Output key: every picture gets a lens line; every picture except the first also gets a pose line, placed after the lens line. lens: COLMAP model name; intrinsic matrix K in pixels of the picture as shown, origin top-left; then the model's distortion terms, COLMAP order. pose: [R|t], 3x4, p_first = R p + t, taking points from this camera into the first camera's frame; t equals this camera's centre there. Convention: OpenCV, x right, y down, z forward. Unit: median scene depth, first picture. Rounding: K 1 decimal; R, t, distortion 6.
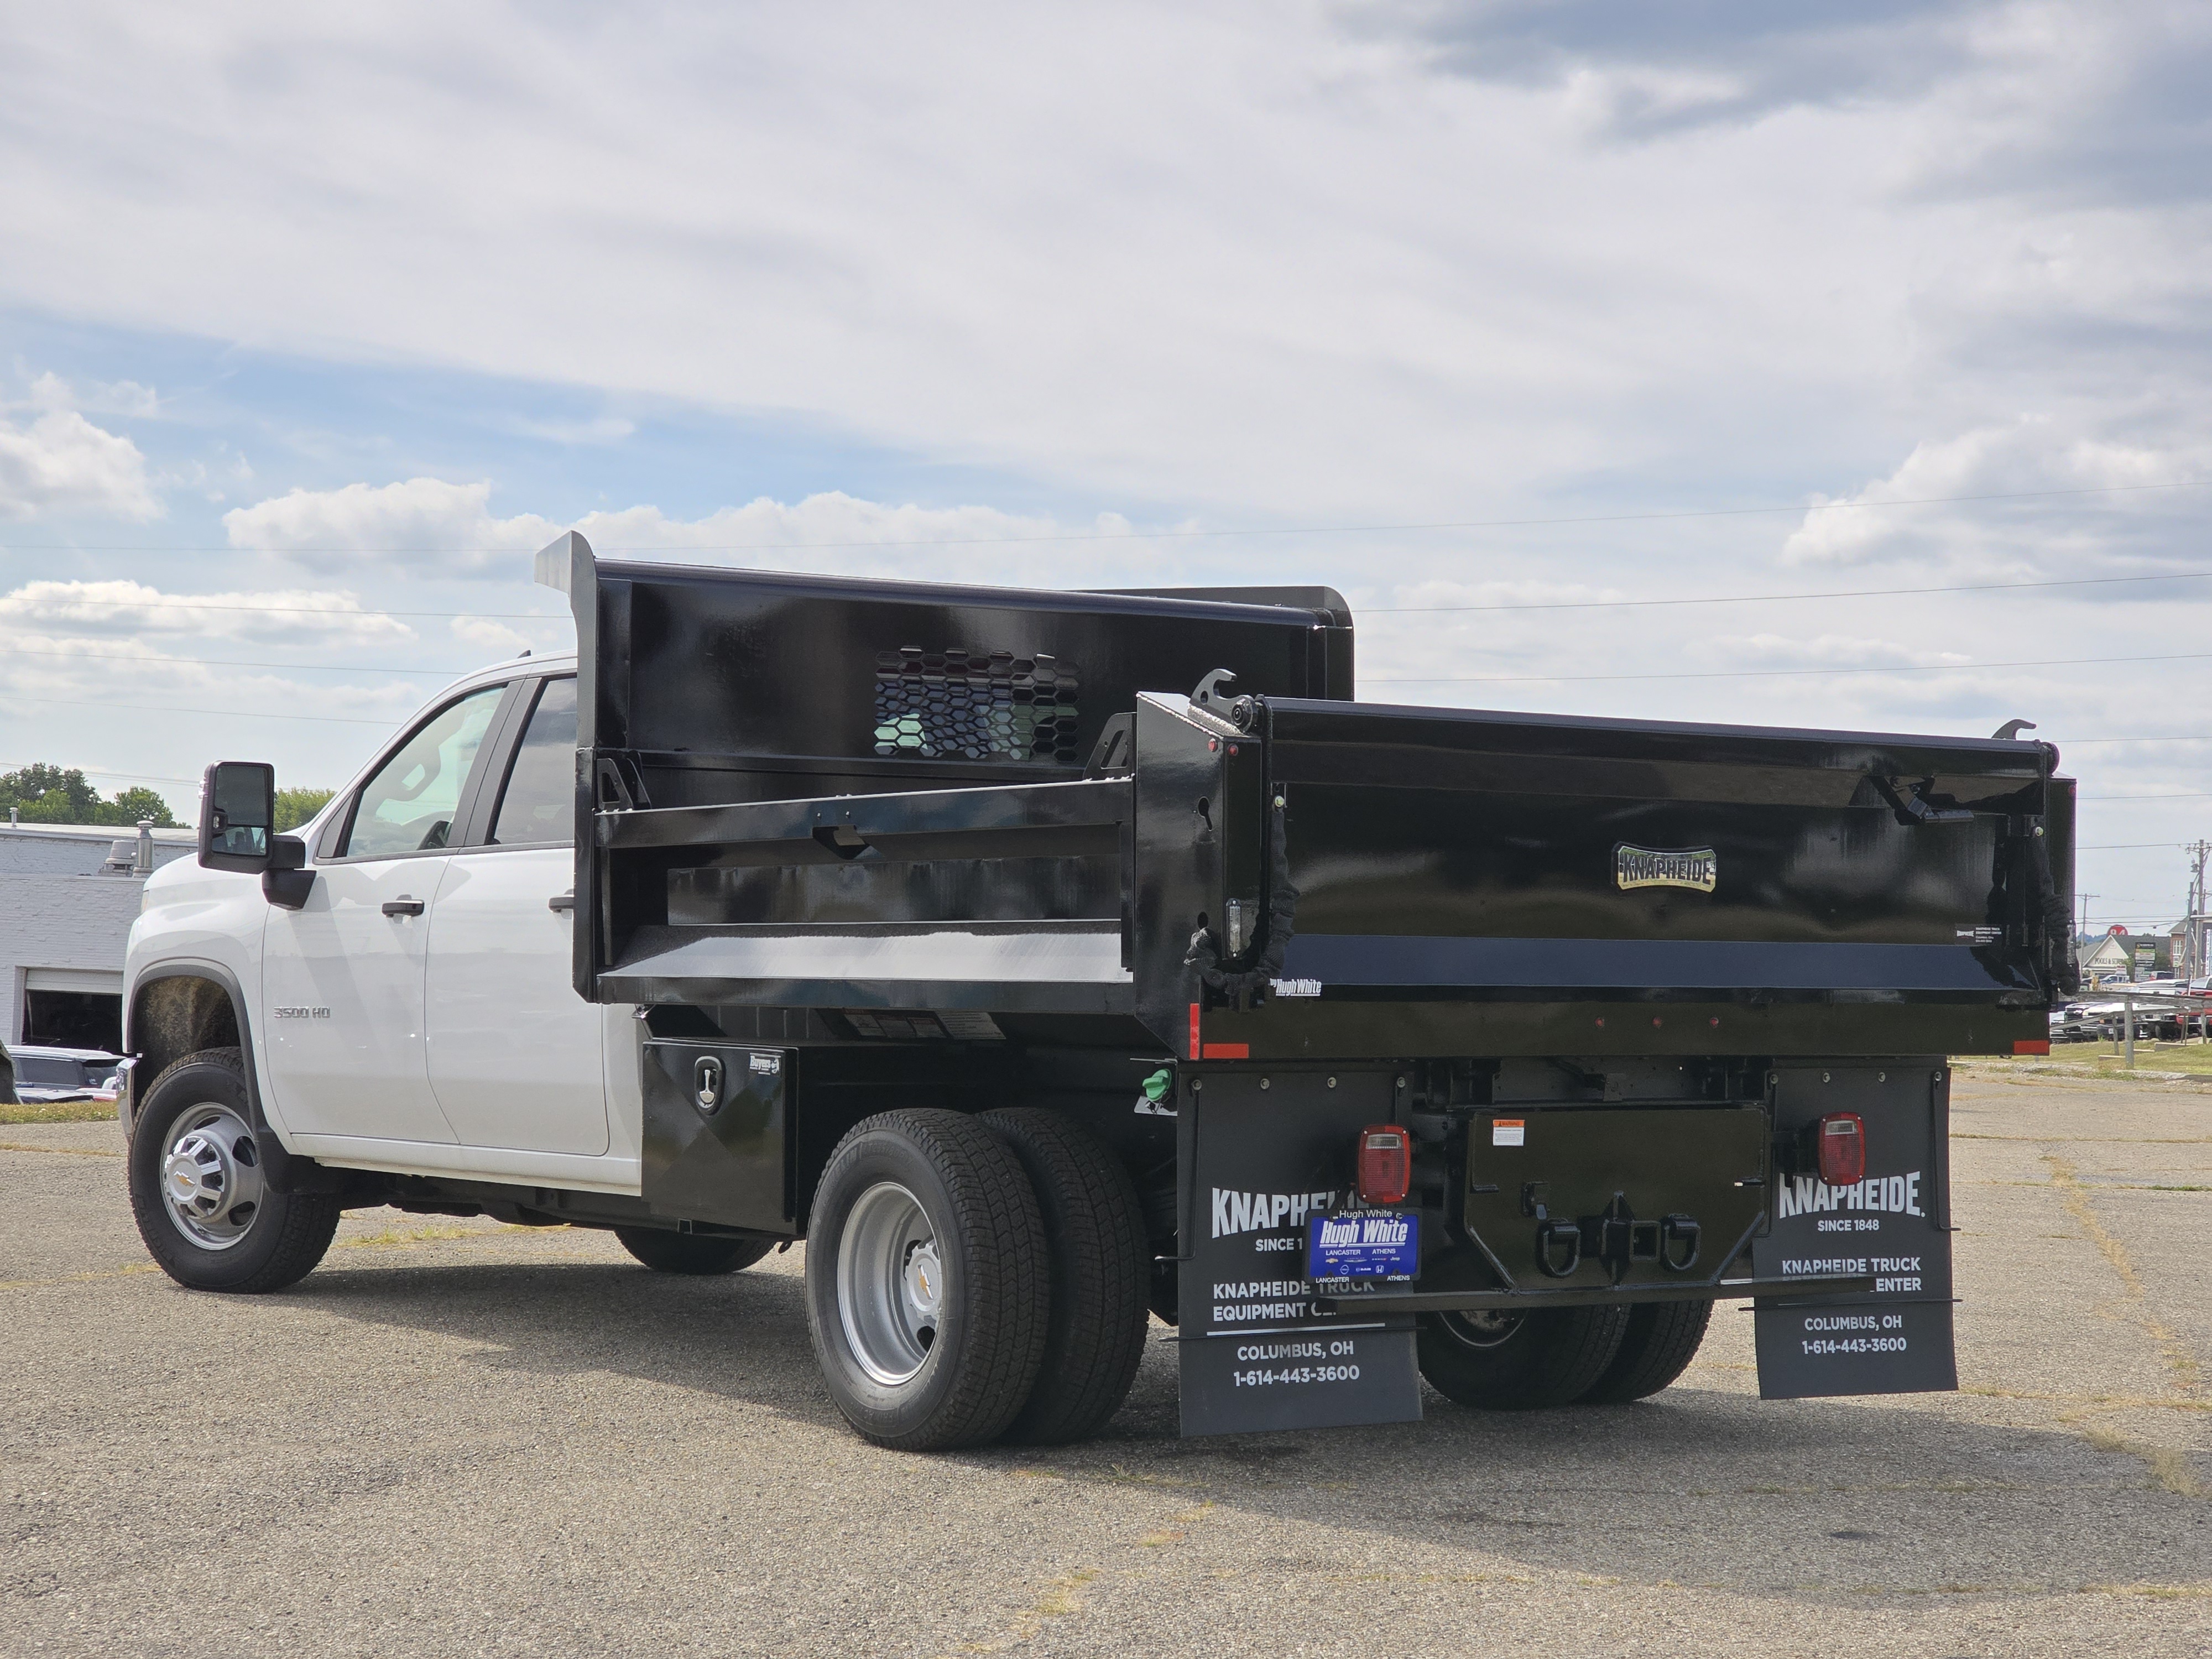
lens RADIAL K [[4456.2, 0, 1105.6], [0, 4456.2, 835.9], [0, 0, 1]] dist [-0.183943, 0.000000]
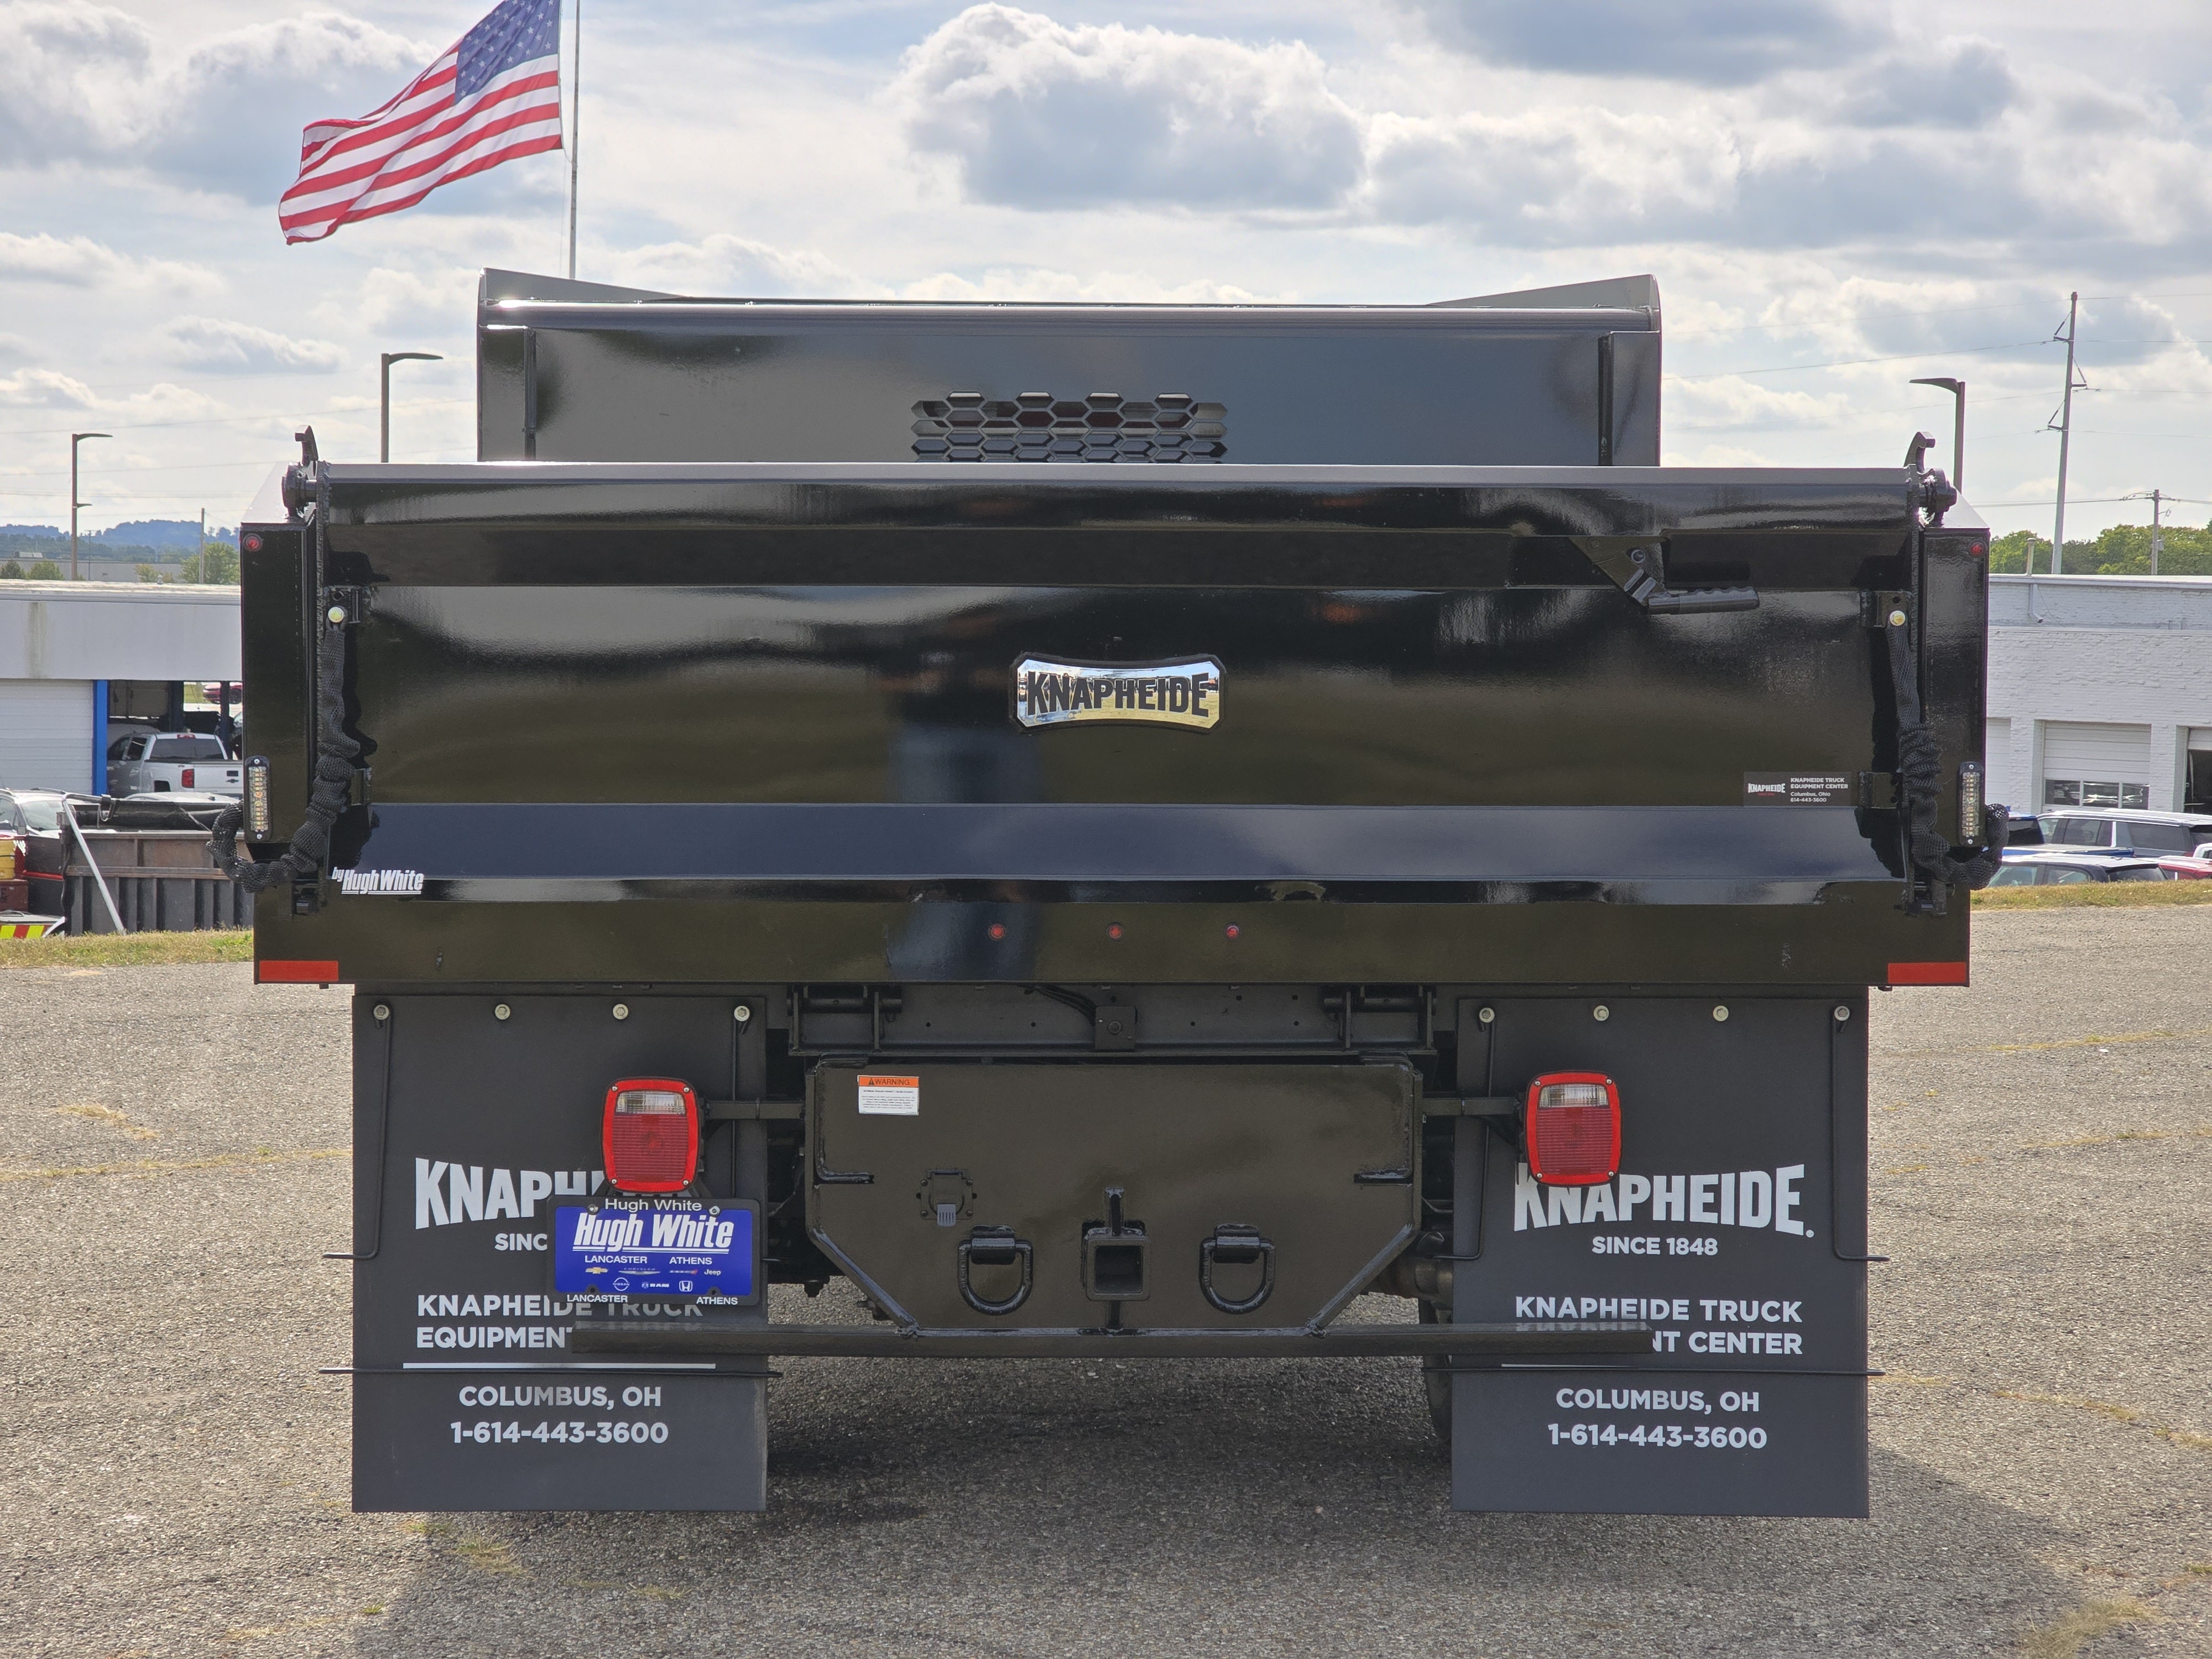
lens RADIAL K [[4456.2, 0, 1105.8], [0, 4456.2, 817.6], [0, 0, 1]] dist [-0.183943, 0.000000]
pose [[0.839205, 0.008134, -0.543754, 0.479342], [0.021267, 0.998632, 0.047760, -0.005437], [0.543399, -0.051645, 0.837884, 0.461709]]
